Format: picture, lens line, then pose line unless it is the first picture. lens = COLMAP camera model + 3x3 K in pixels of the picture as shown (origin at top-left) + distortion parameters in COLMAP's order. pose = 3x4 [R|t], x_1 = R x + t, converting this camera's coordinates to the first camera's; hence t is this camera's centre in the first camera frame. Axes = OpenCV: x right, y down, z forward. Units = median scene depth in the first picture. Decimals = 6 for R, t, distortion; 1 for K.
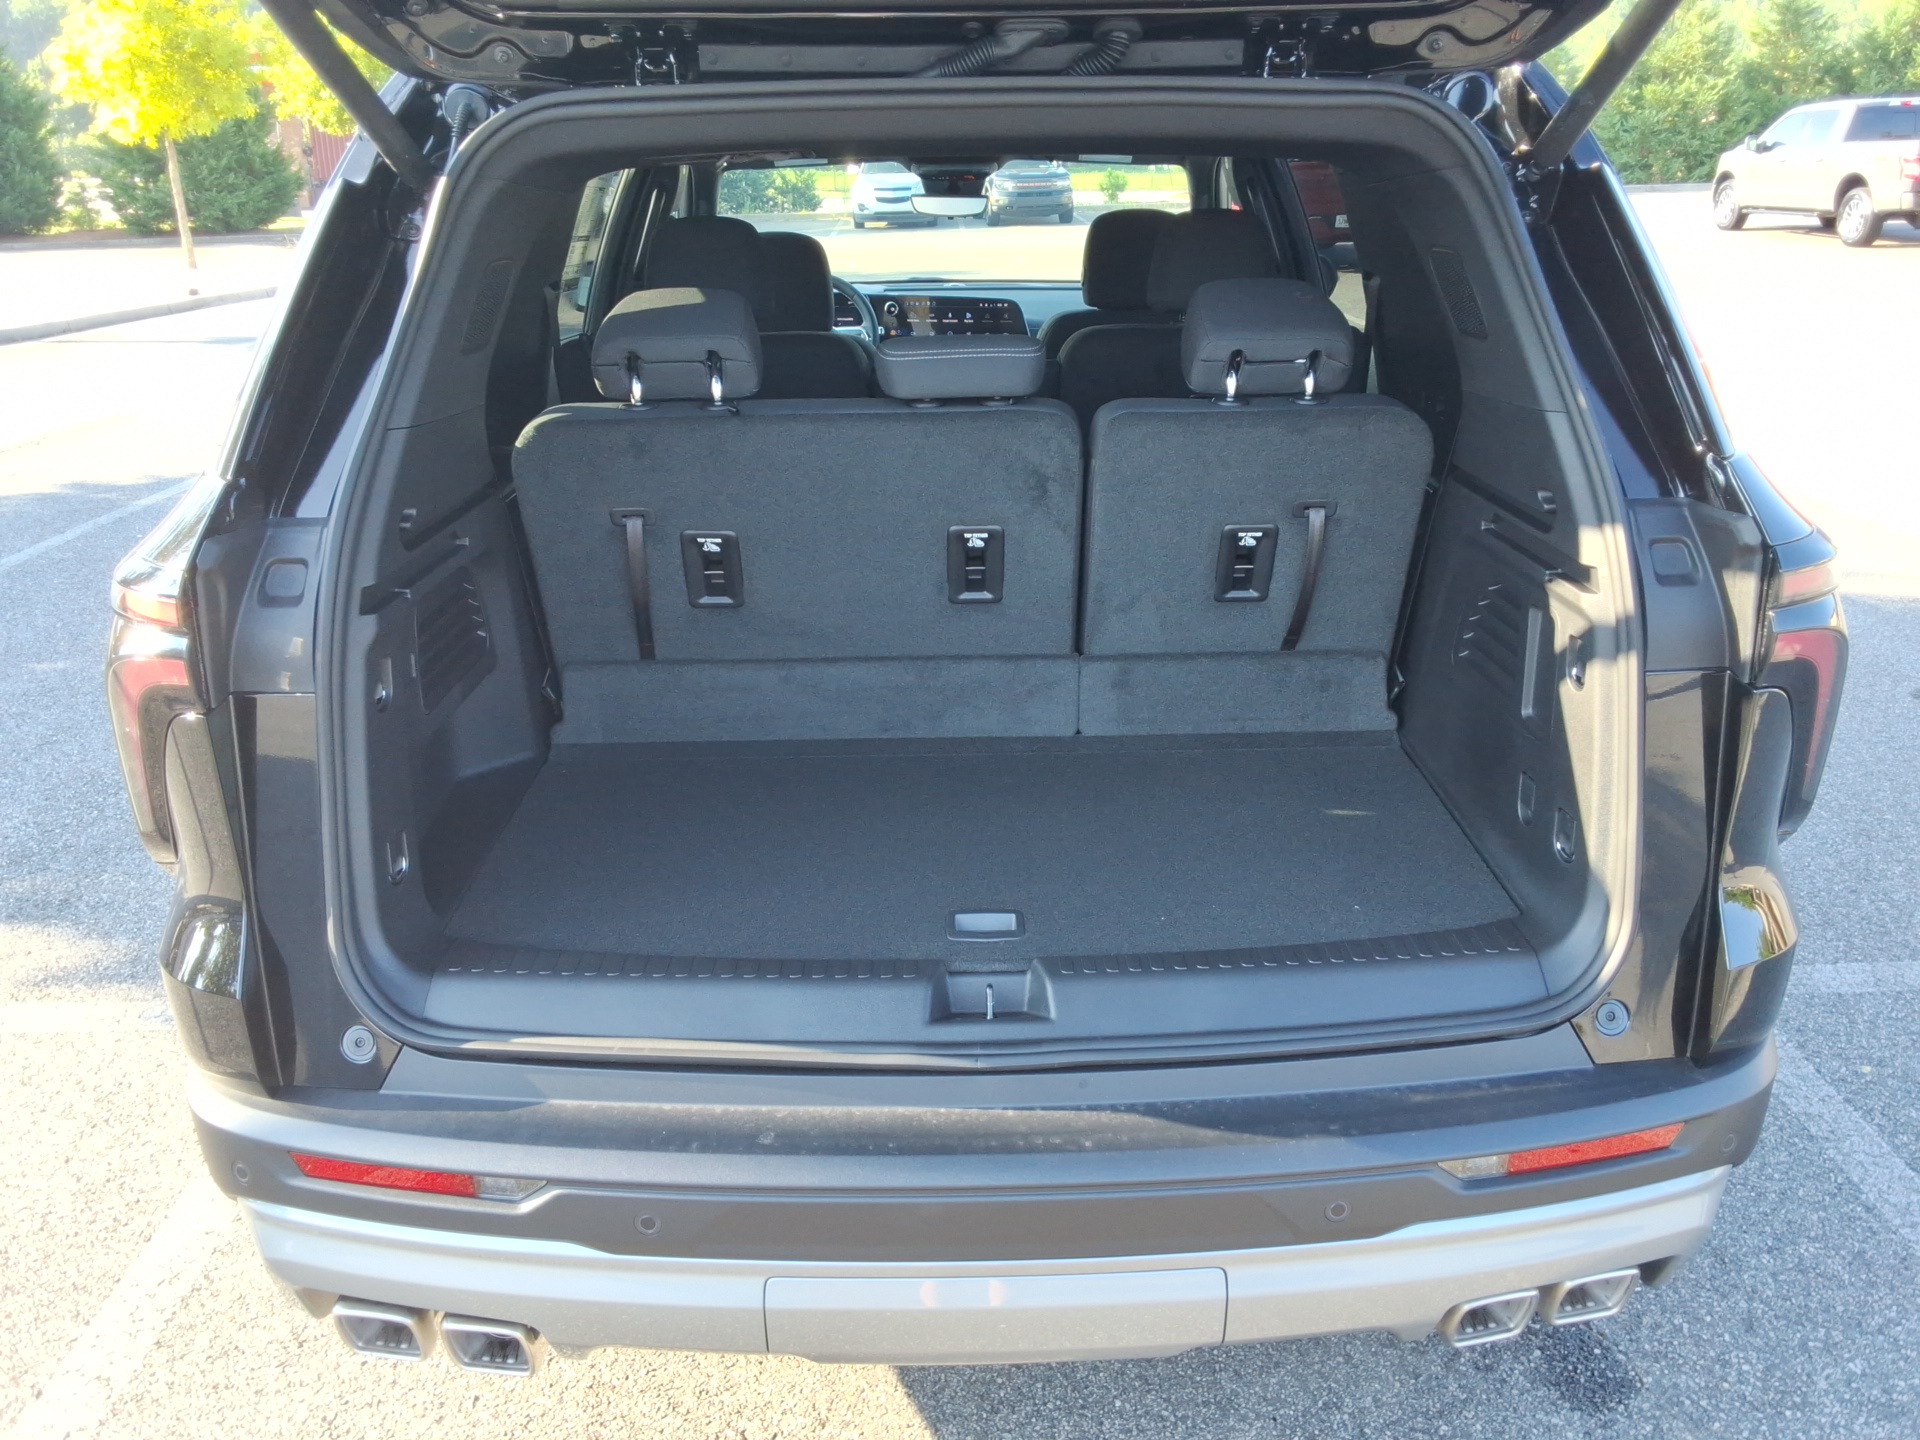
lens RADIAL K [[1522.2, 0, 973.6], [0, 1522.2, 710.5], [0, 0, 1]] dist [0.119999, -0.169358]
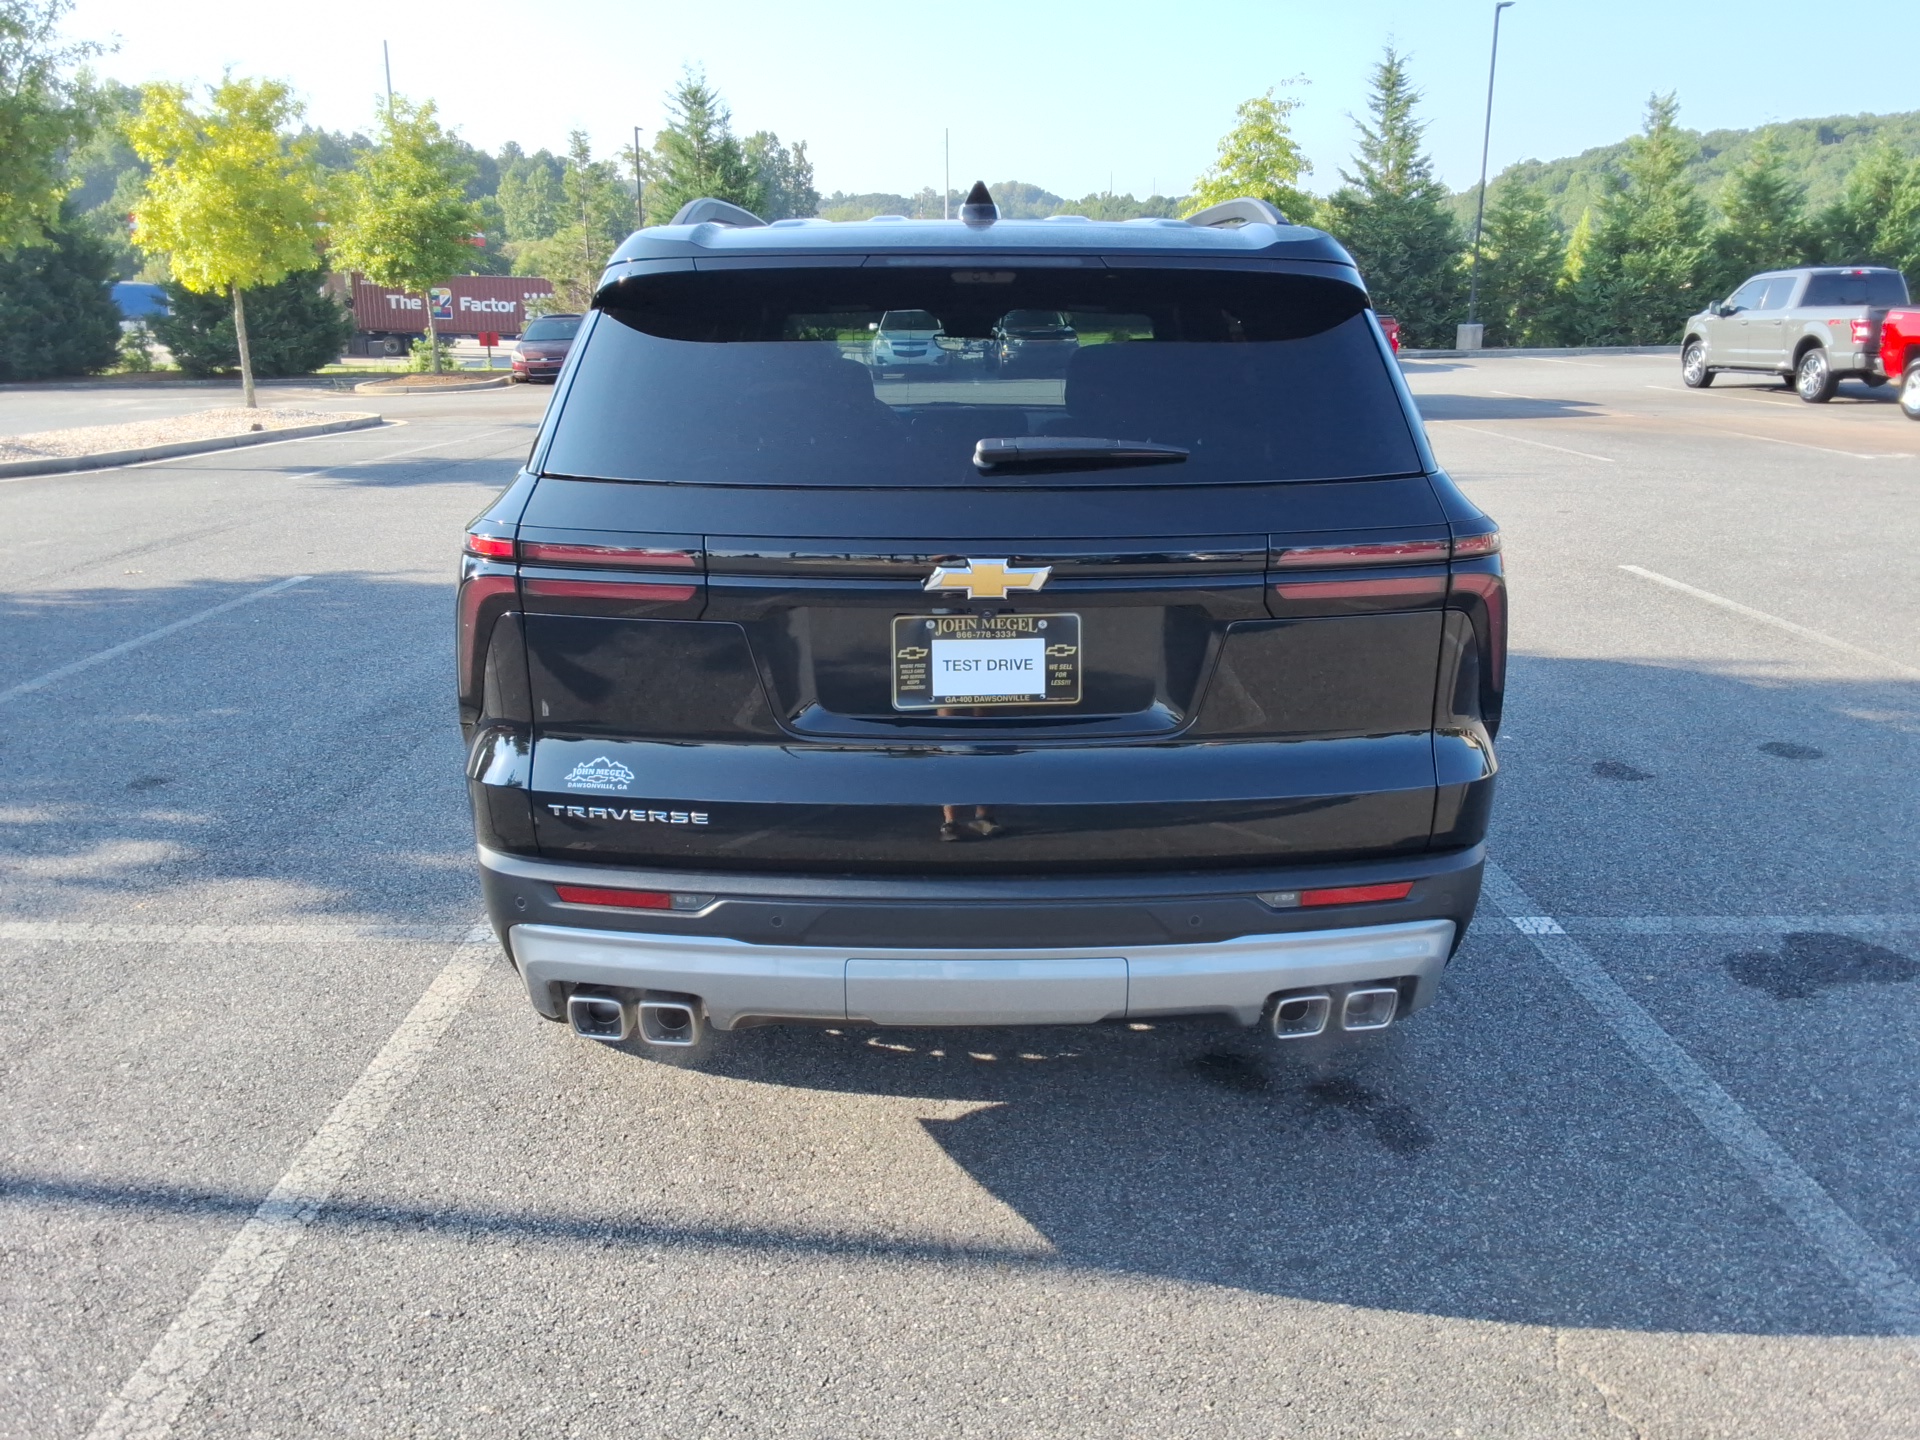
lens RADIAL K [[1531.5, 0, 976.4], [0, 1531.5, 709.6], [0, 0, 1]] dist [0.107104, -0.177178]
pose [[0.999923, 0.011715, -0.004015, 0.000434], [-0.012039, 0.995542, -0.093550, 0.015526], [0.002901, 0.093591, 0.995606, -0.039393]]
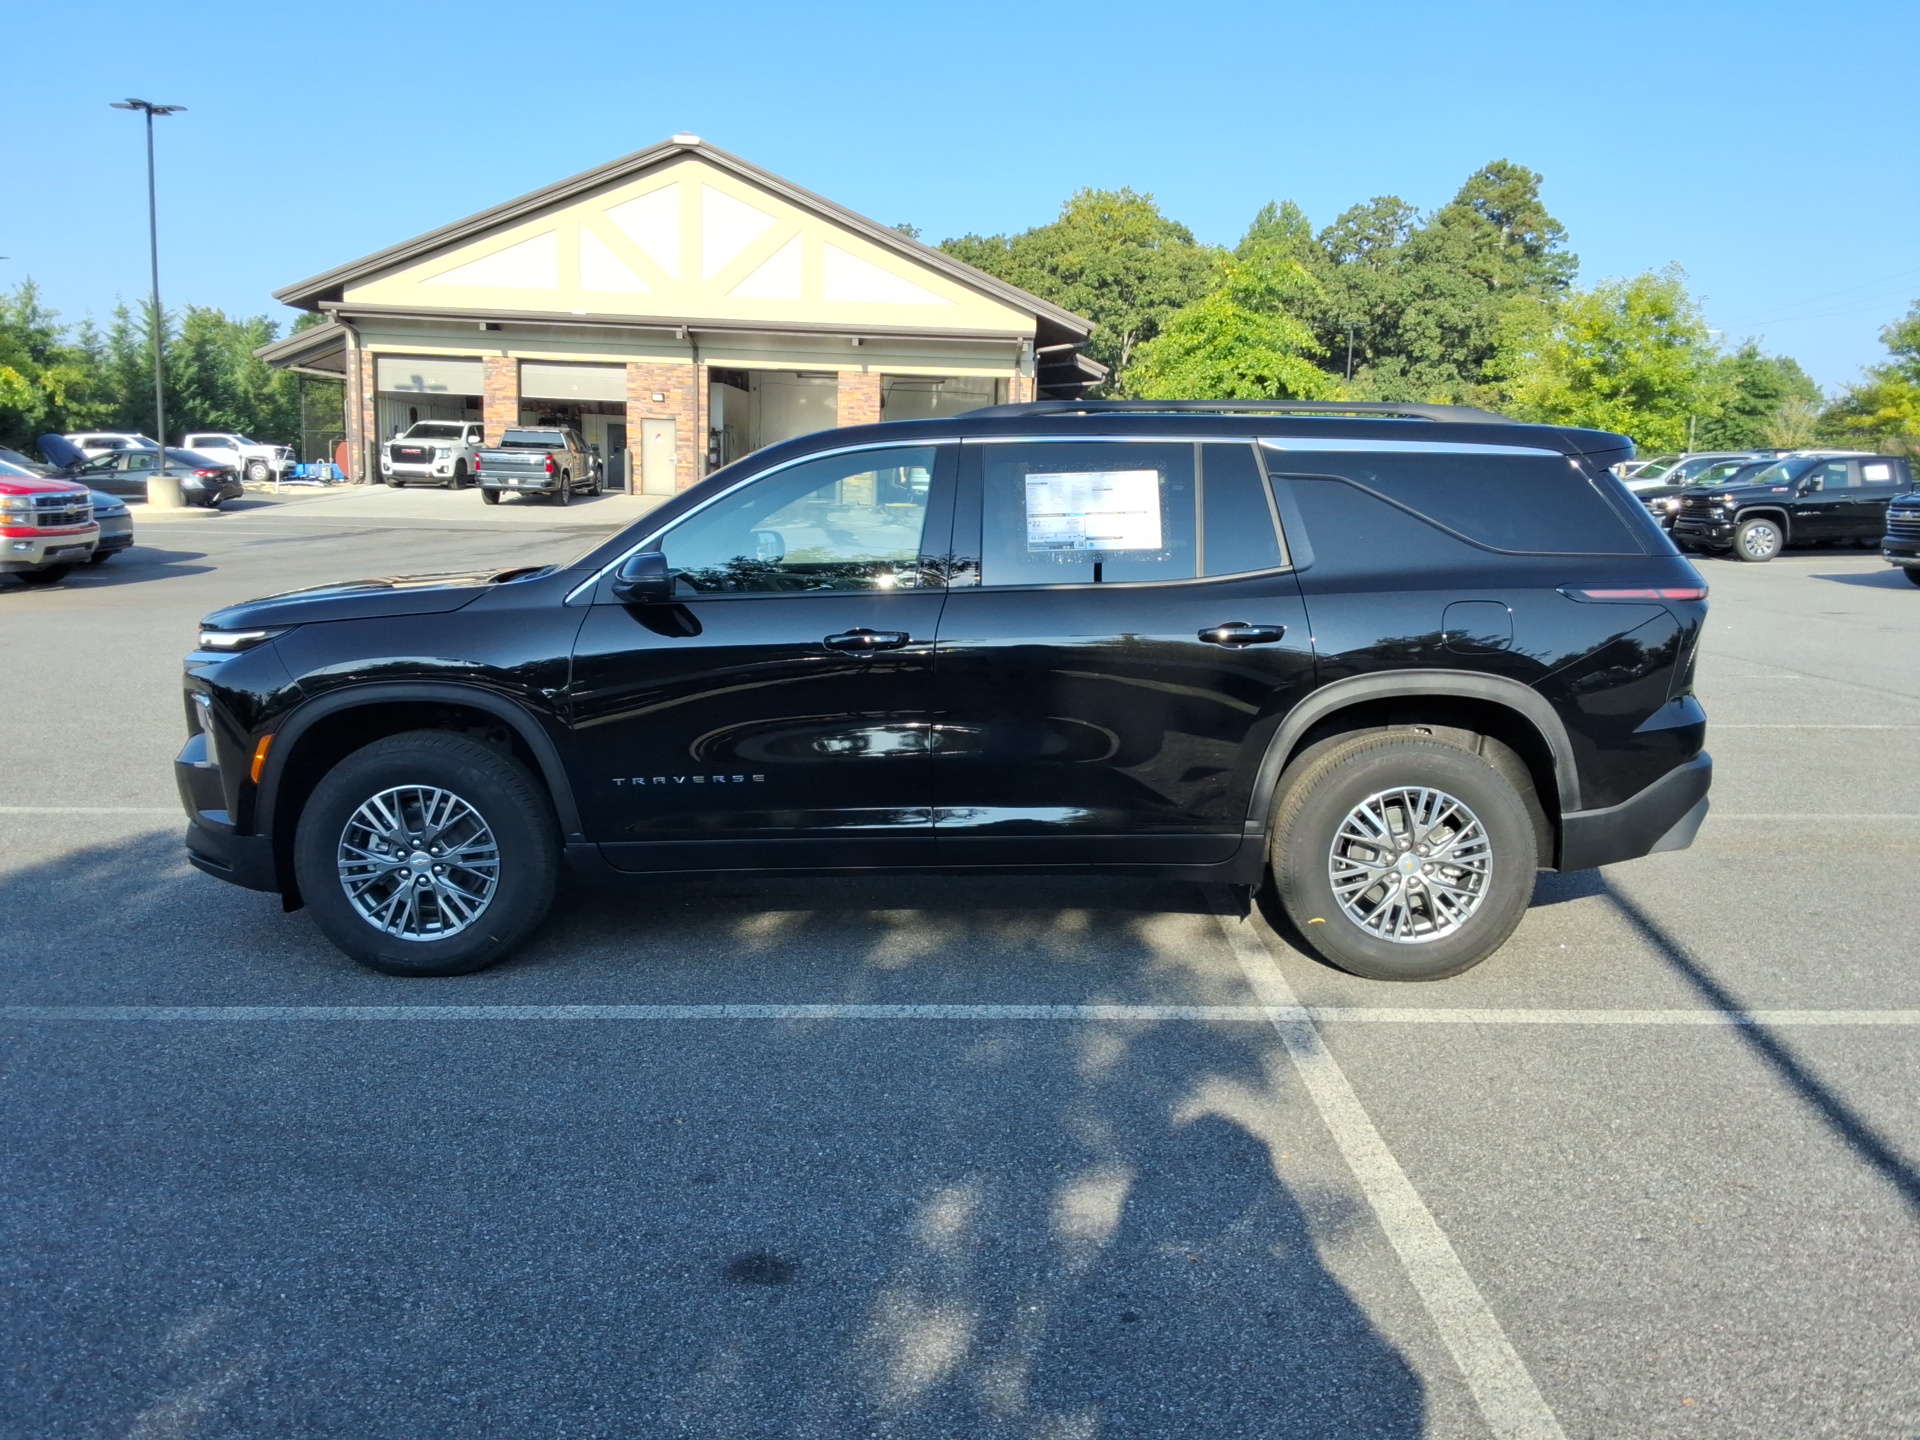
lens RADIAL K [[1531.5, 0, 976.4], [0, 1531.5, 709.6], [0, 0, 1]] dist [0.107104, -0.177178]
pose [[0.034312, -0.135242, 0.990218, -0.229856], [0.330236, 0.936683, 0.116487, -0.043421], [-0.943275, 0.323008, 0.076802, 0.135262]]
